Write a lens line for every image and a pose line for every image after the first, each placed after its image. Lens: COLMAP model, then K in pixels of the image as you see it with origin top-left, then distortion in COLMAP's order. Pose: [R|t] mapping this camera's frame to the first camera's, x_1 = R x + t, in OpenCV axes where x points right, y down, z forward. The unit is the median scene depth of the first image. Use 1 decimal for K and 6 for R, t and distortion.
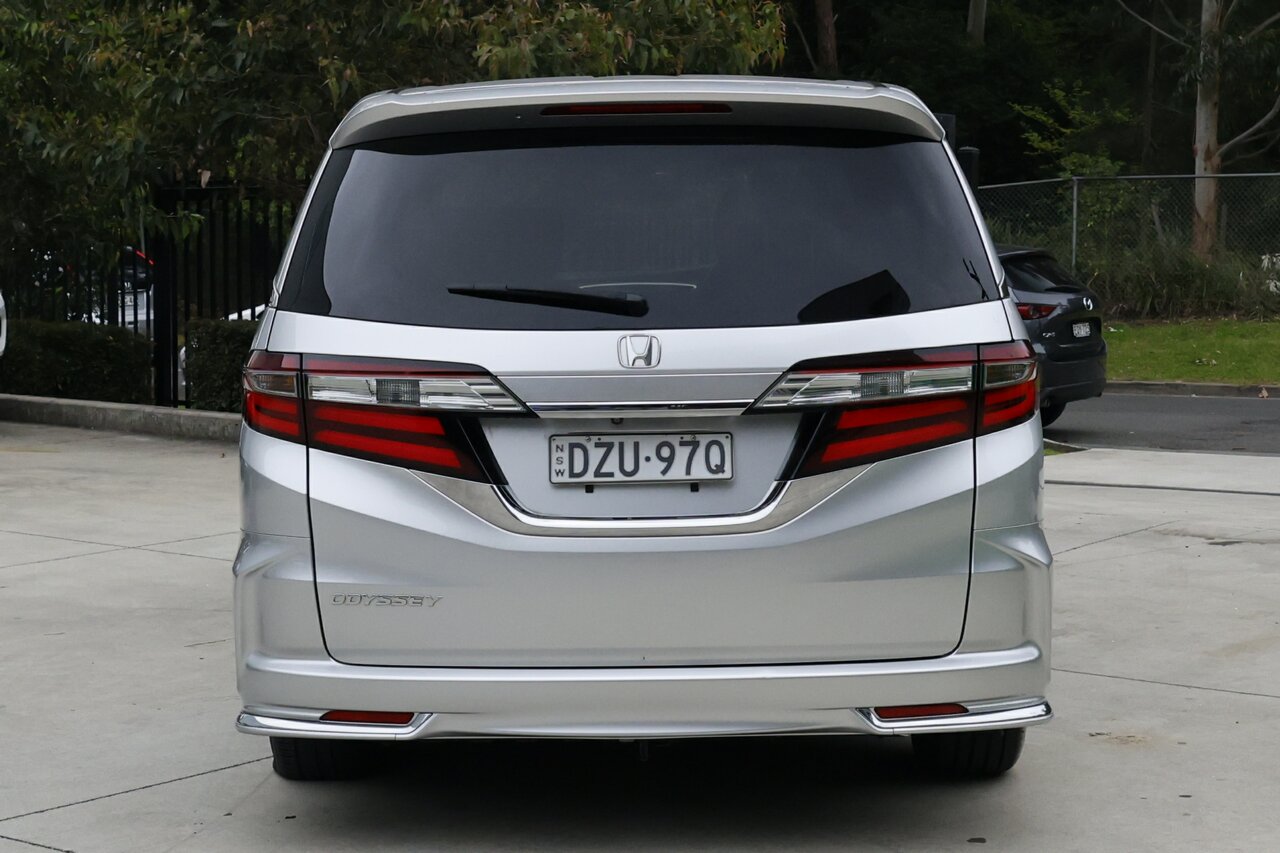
lens RADIAL K [[987.4, 0, 639.6], [0, 987.4, 422.8], [0, 0, 1]] dist [-0.006895, -0.010855]
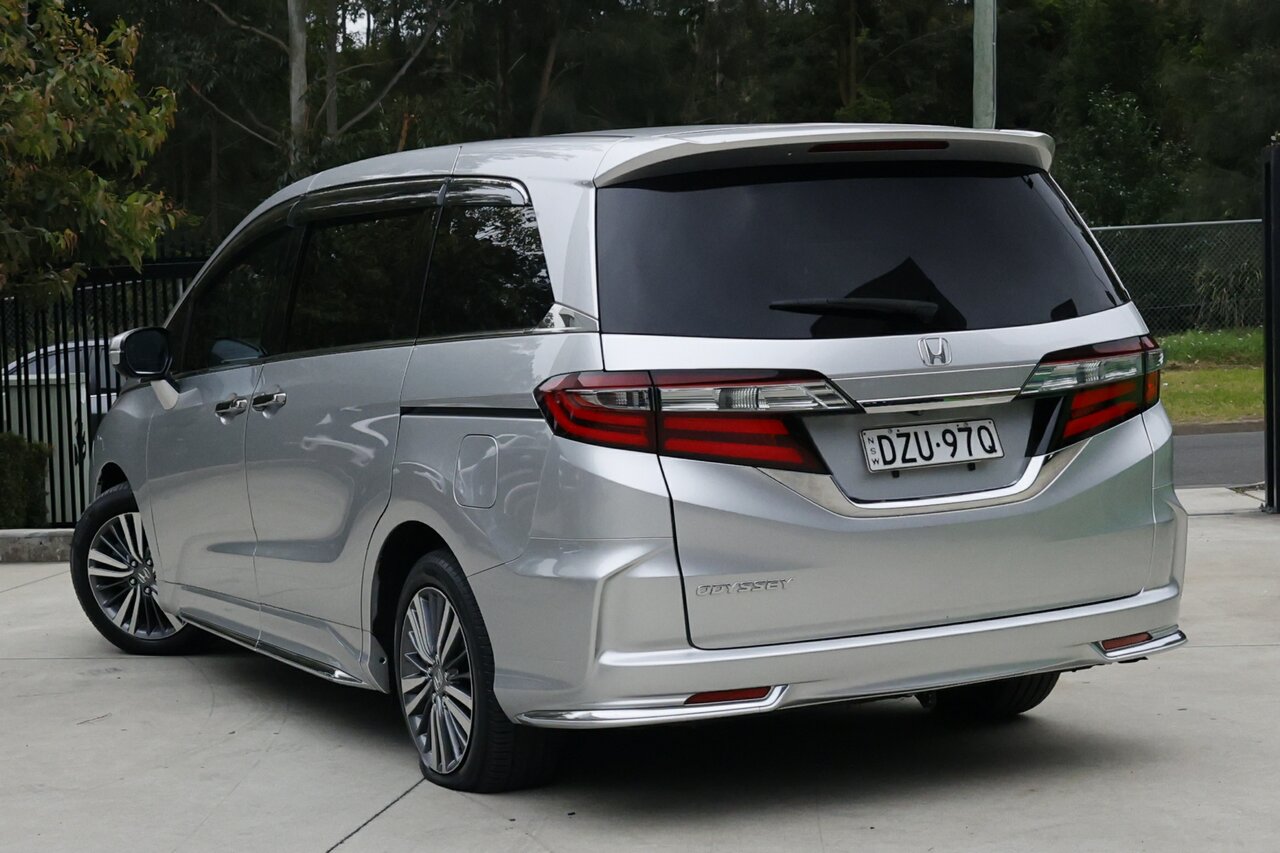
lens RADIAL K [[917.1, 0, 640.5], [0, 917.1, 429.2], [0, 0, 1]] dist [0.004088, 0.002814]
pose [[0.981119, -0.068107, 0.181017, -0.532181], [0.071598, 0.997351, -0.012813, 0.007128], [-0.179665, 0.025532, 0.983396, 0.001015]]
